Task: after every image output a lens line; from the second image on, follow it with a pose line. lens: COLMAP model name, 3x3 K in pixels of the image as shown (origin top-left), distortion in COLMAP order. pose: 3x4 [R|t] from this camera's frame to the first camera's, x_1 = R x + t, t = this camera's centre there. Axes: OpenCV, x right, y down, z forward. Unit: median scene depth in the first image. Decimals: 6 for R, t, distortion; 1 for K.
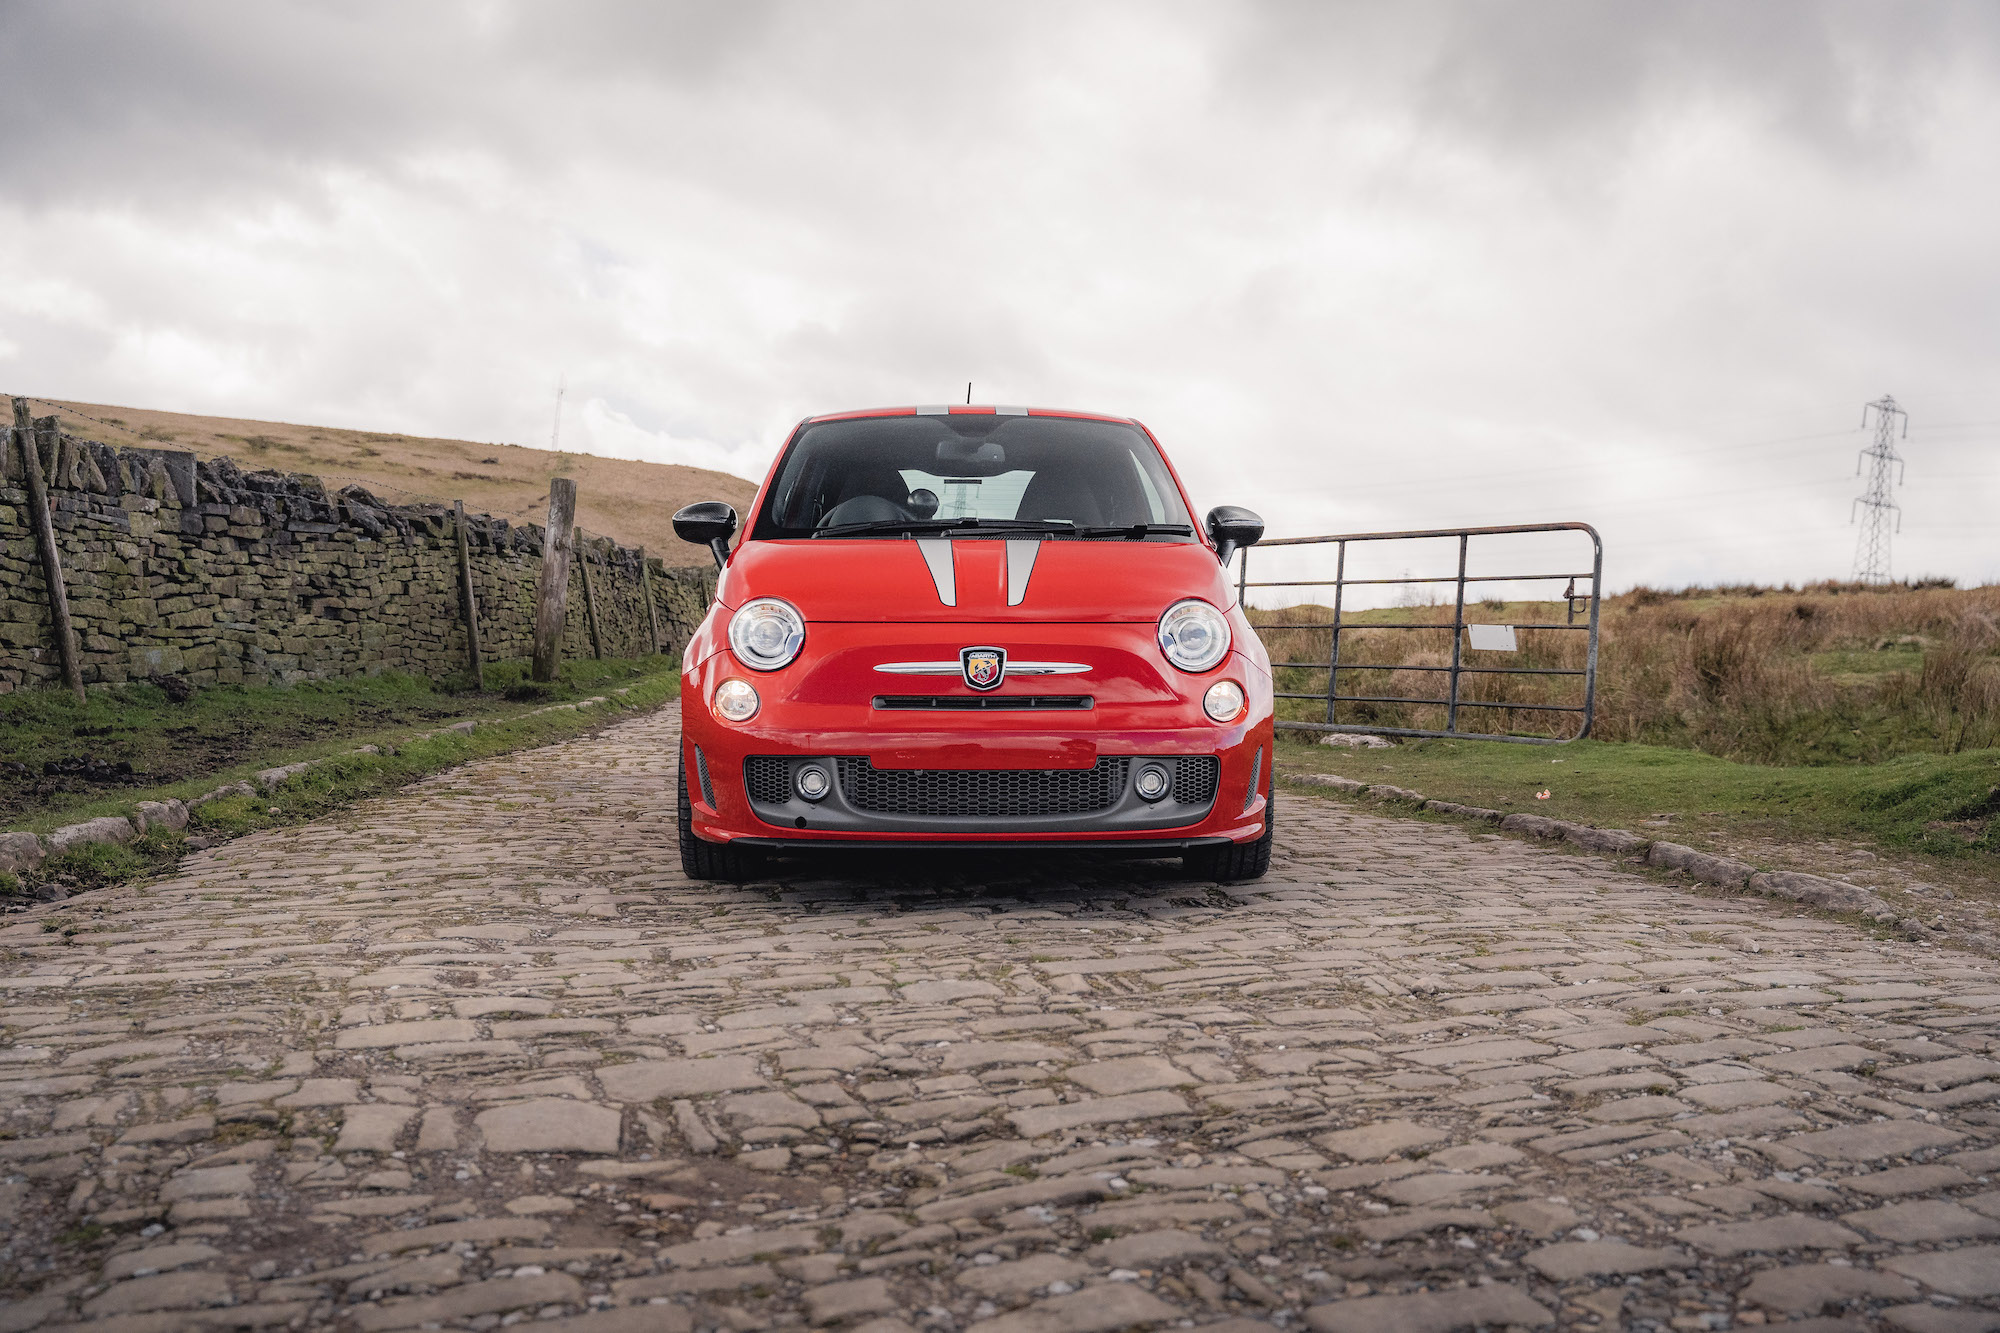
lens RADIAL K [[1952.6, 0, 1011.7], [0, 1952.6, 657.8], [0, 0, 1]] dist [0.002242, 0.003111]
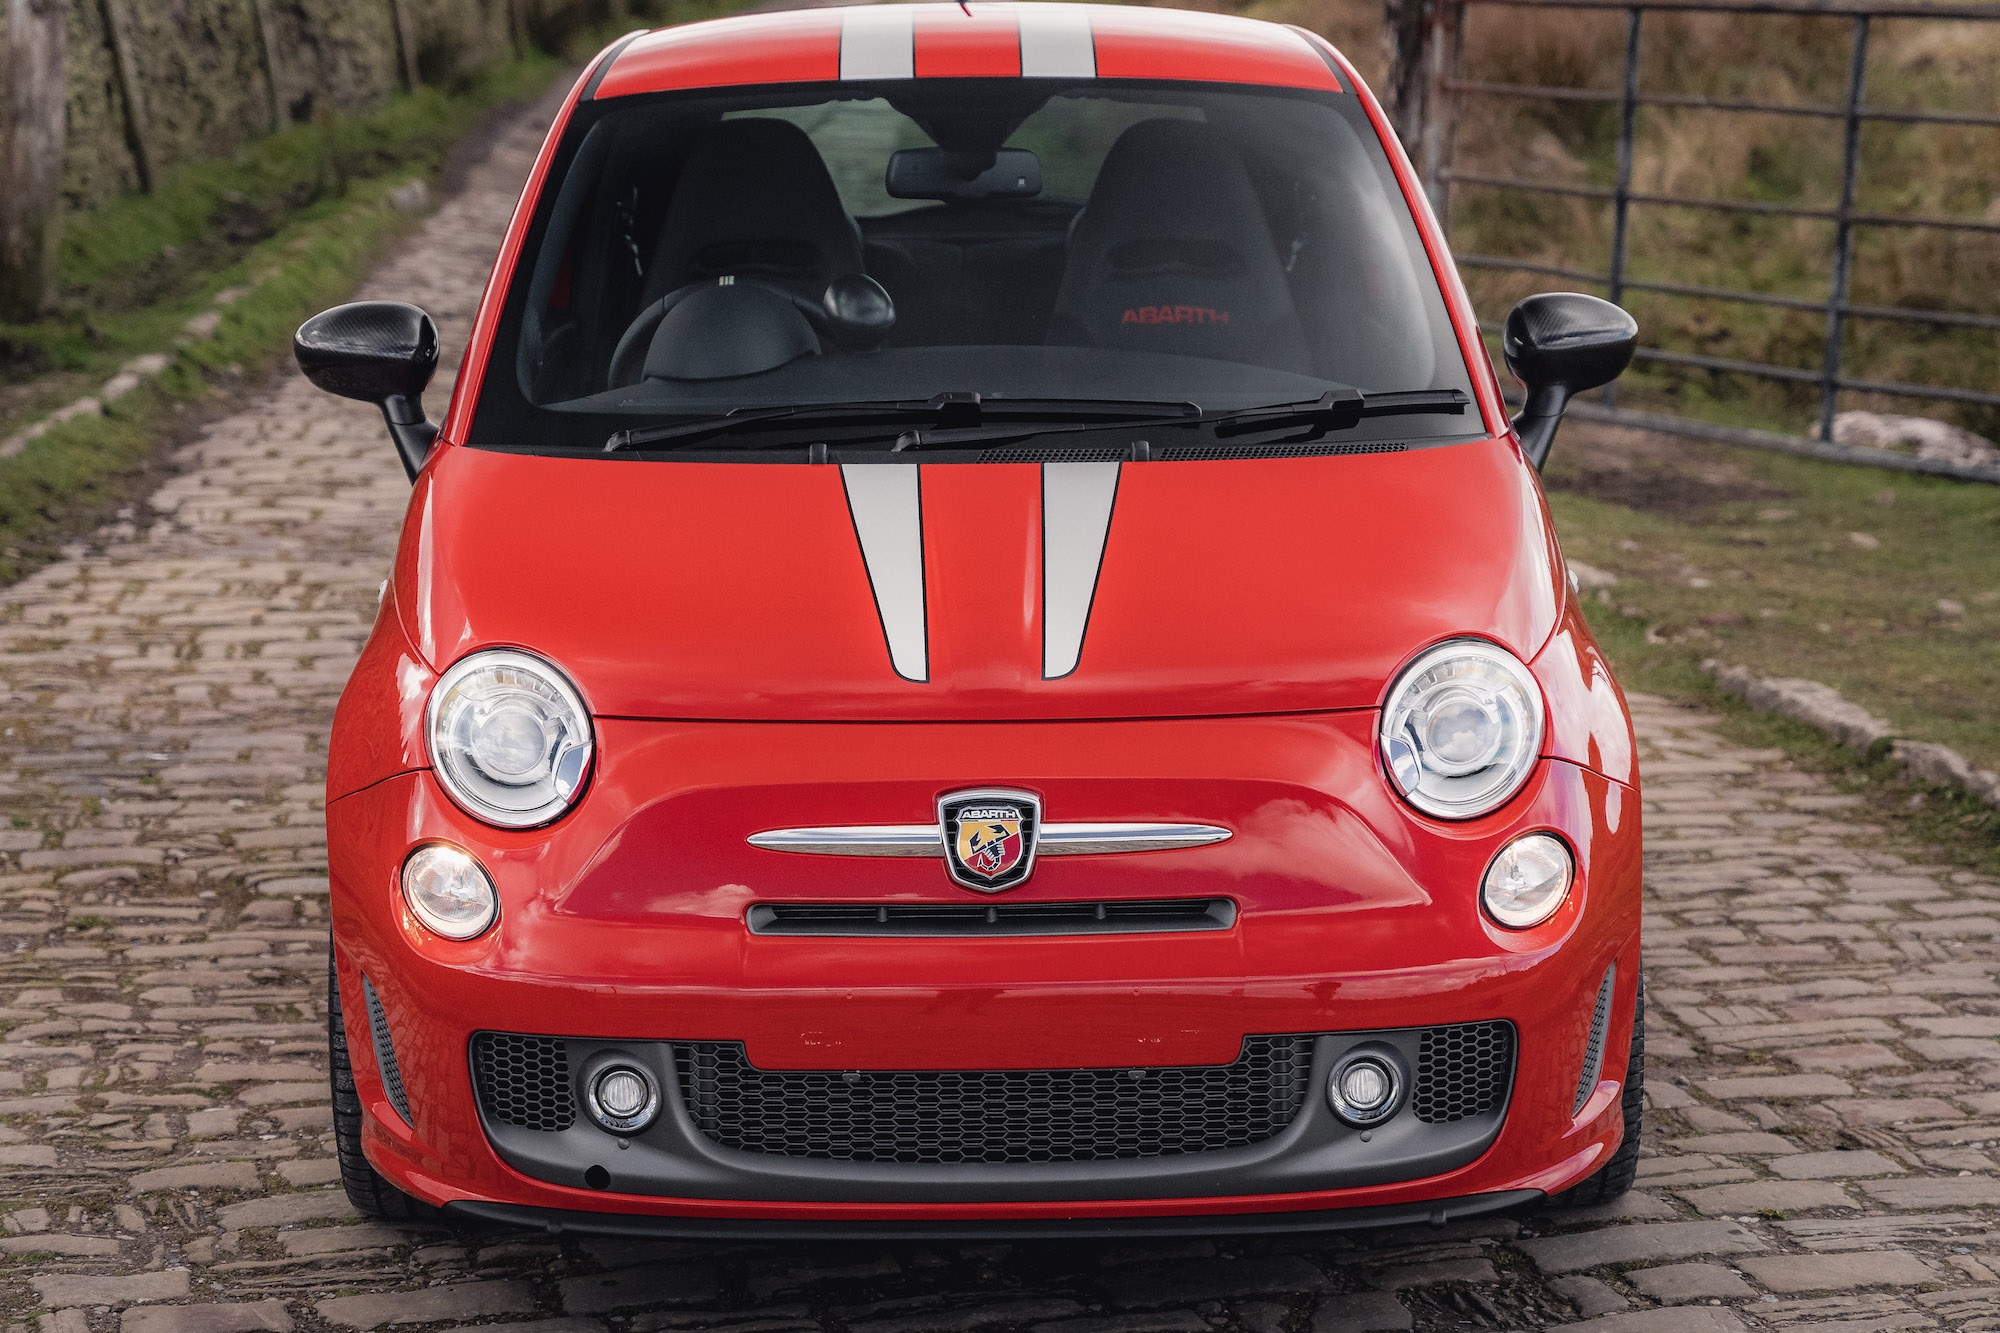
lens RADIAL K [[4532.5, 0, 994.4], [0, 4532.5, 663.0], [0, 0, 1]] dist [0.065988, -0.024435]
pose [[0.999547, -0.009693, -0.028479, 0.014490], [0.013861, 0.988588, 0.150007, -0.170720], [0.026700, -0.150334, 0.988275, -0.027472]]
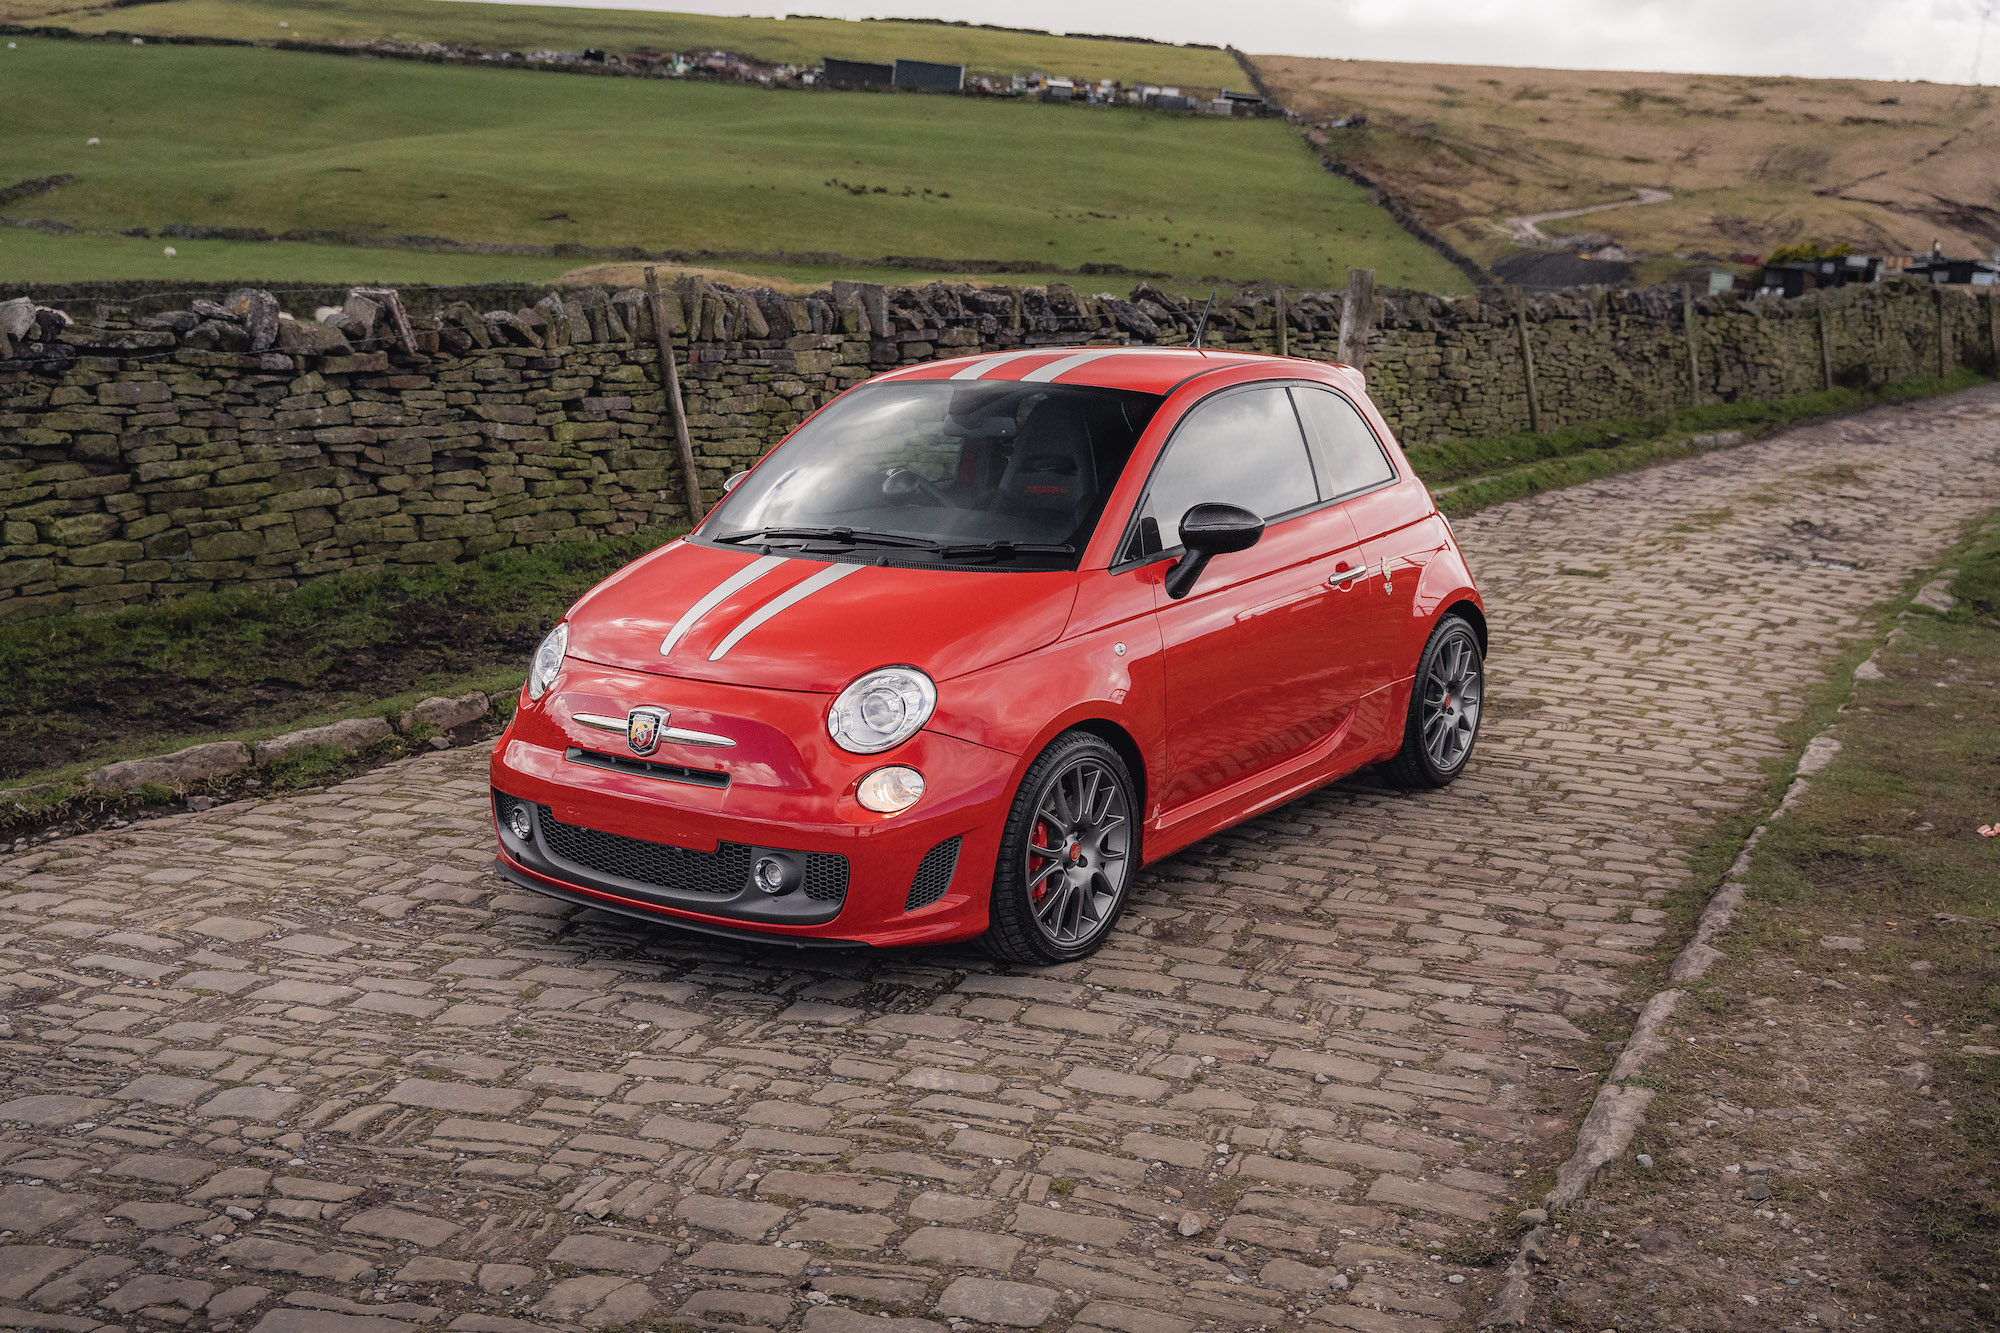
lens RADIAL K [[2092.9, 0, 1000.0], [0, 2092.9, 666.5], [0, 0, 1]] dist [0.004819, -0.017951]
pose [[0.802313, 0.101594, -0.588194, 0.648046], [-0.008236, 0.987200, 0.159276, -0.170581], [0.596846, -0.122945, 0.792880, 0.254992]]
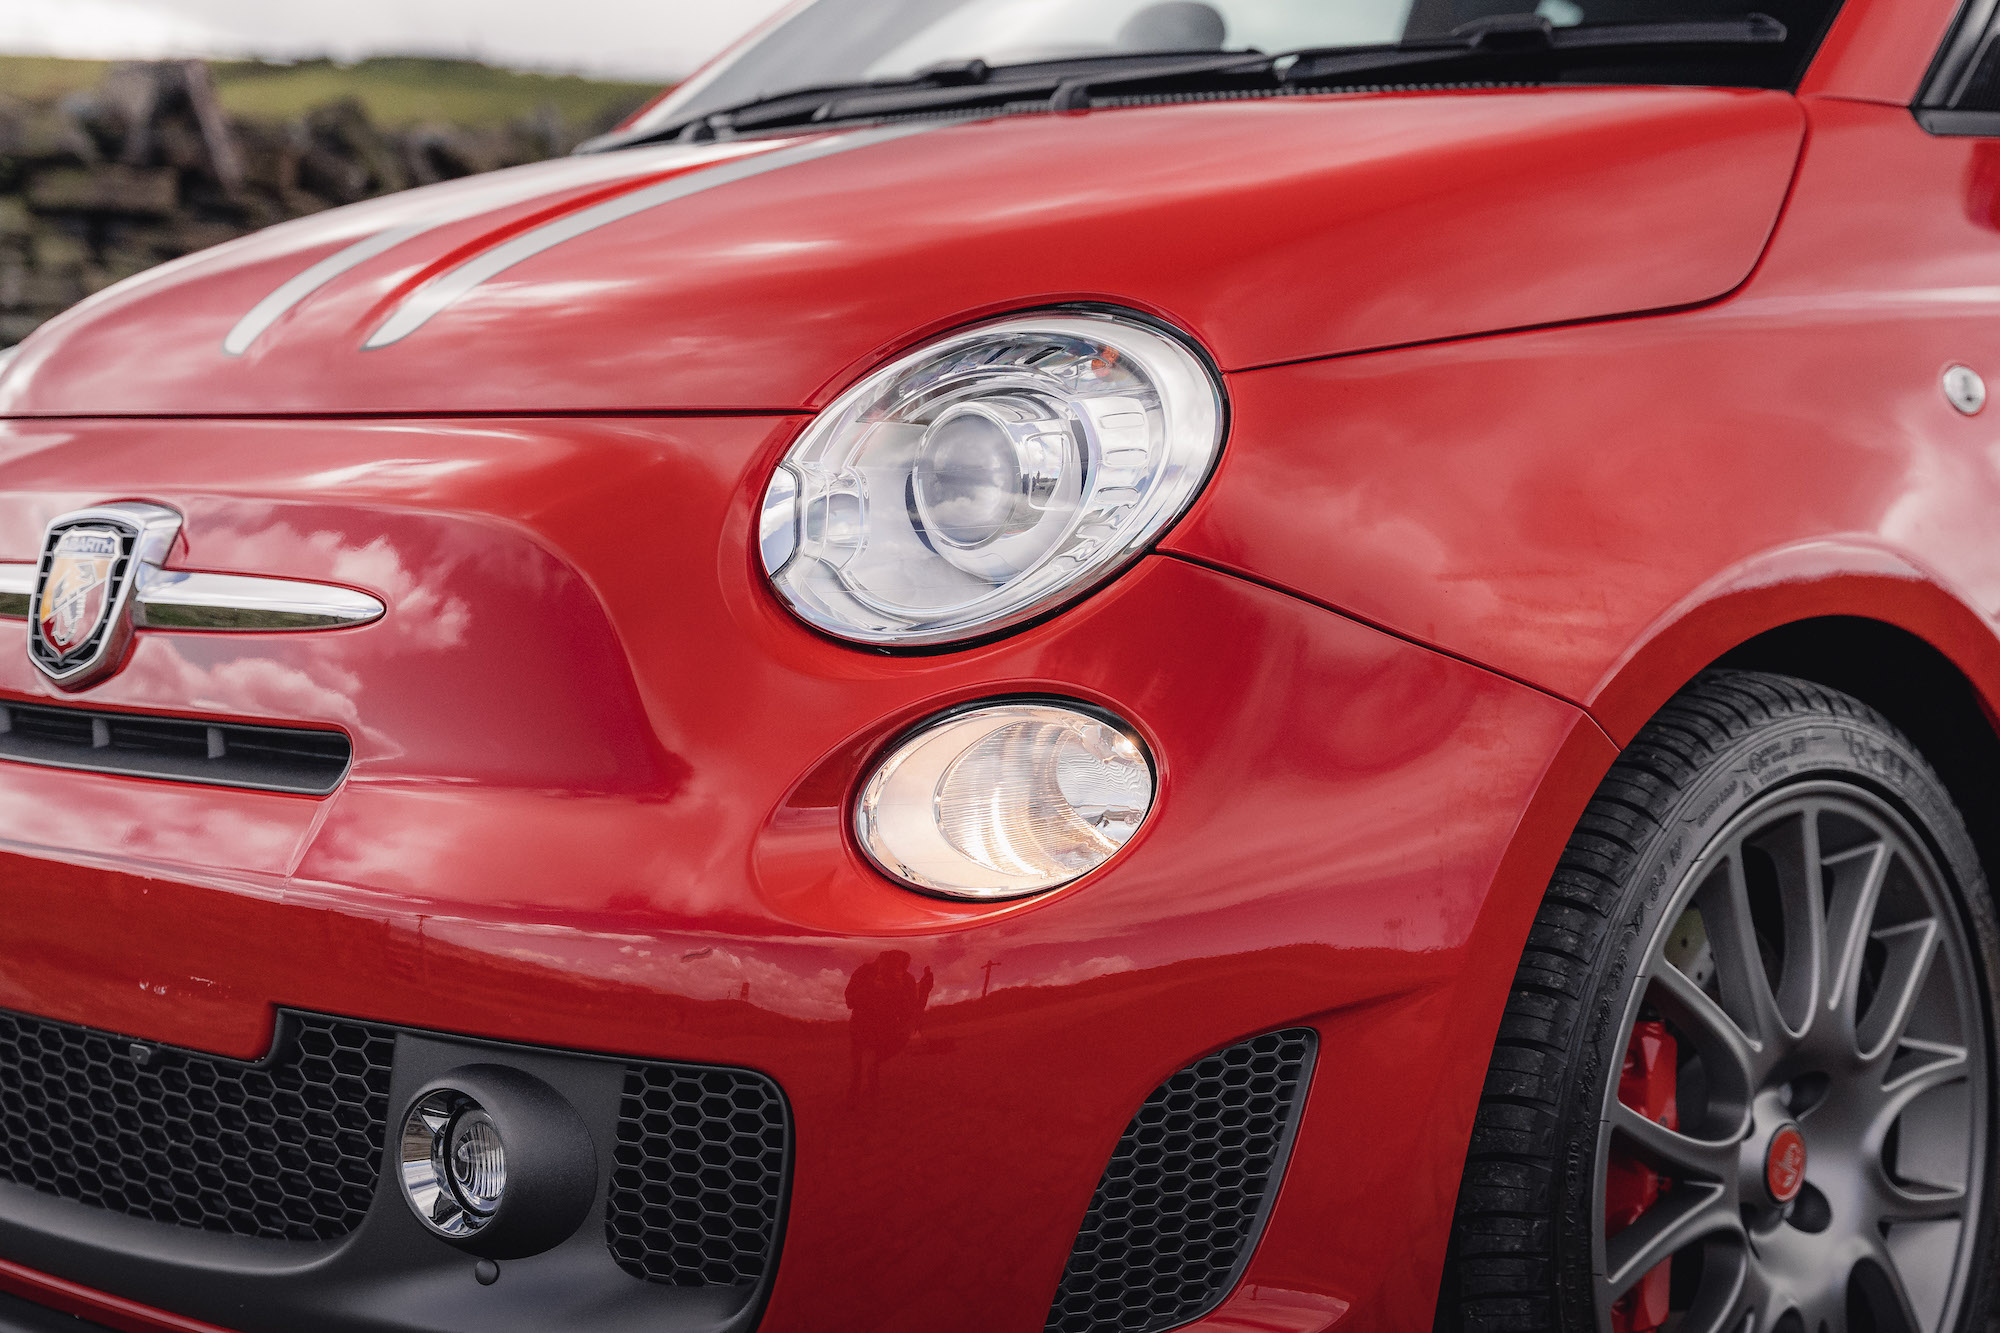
lens RADIAL K [[3245.2, 0, 1000.0], [0, 3245.2, 666.5], [0, 0, 1]] dist [-0.012418, -0.116279]
pose [[0.711838, 0.047622, -0.700727, 0.313925], [-0.027044, 0.998817, 0.040408, -0.004480], [0.701823, -0.009813, 0.712284, 0.699293]]
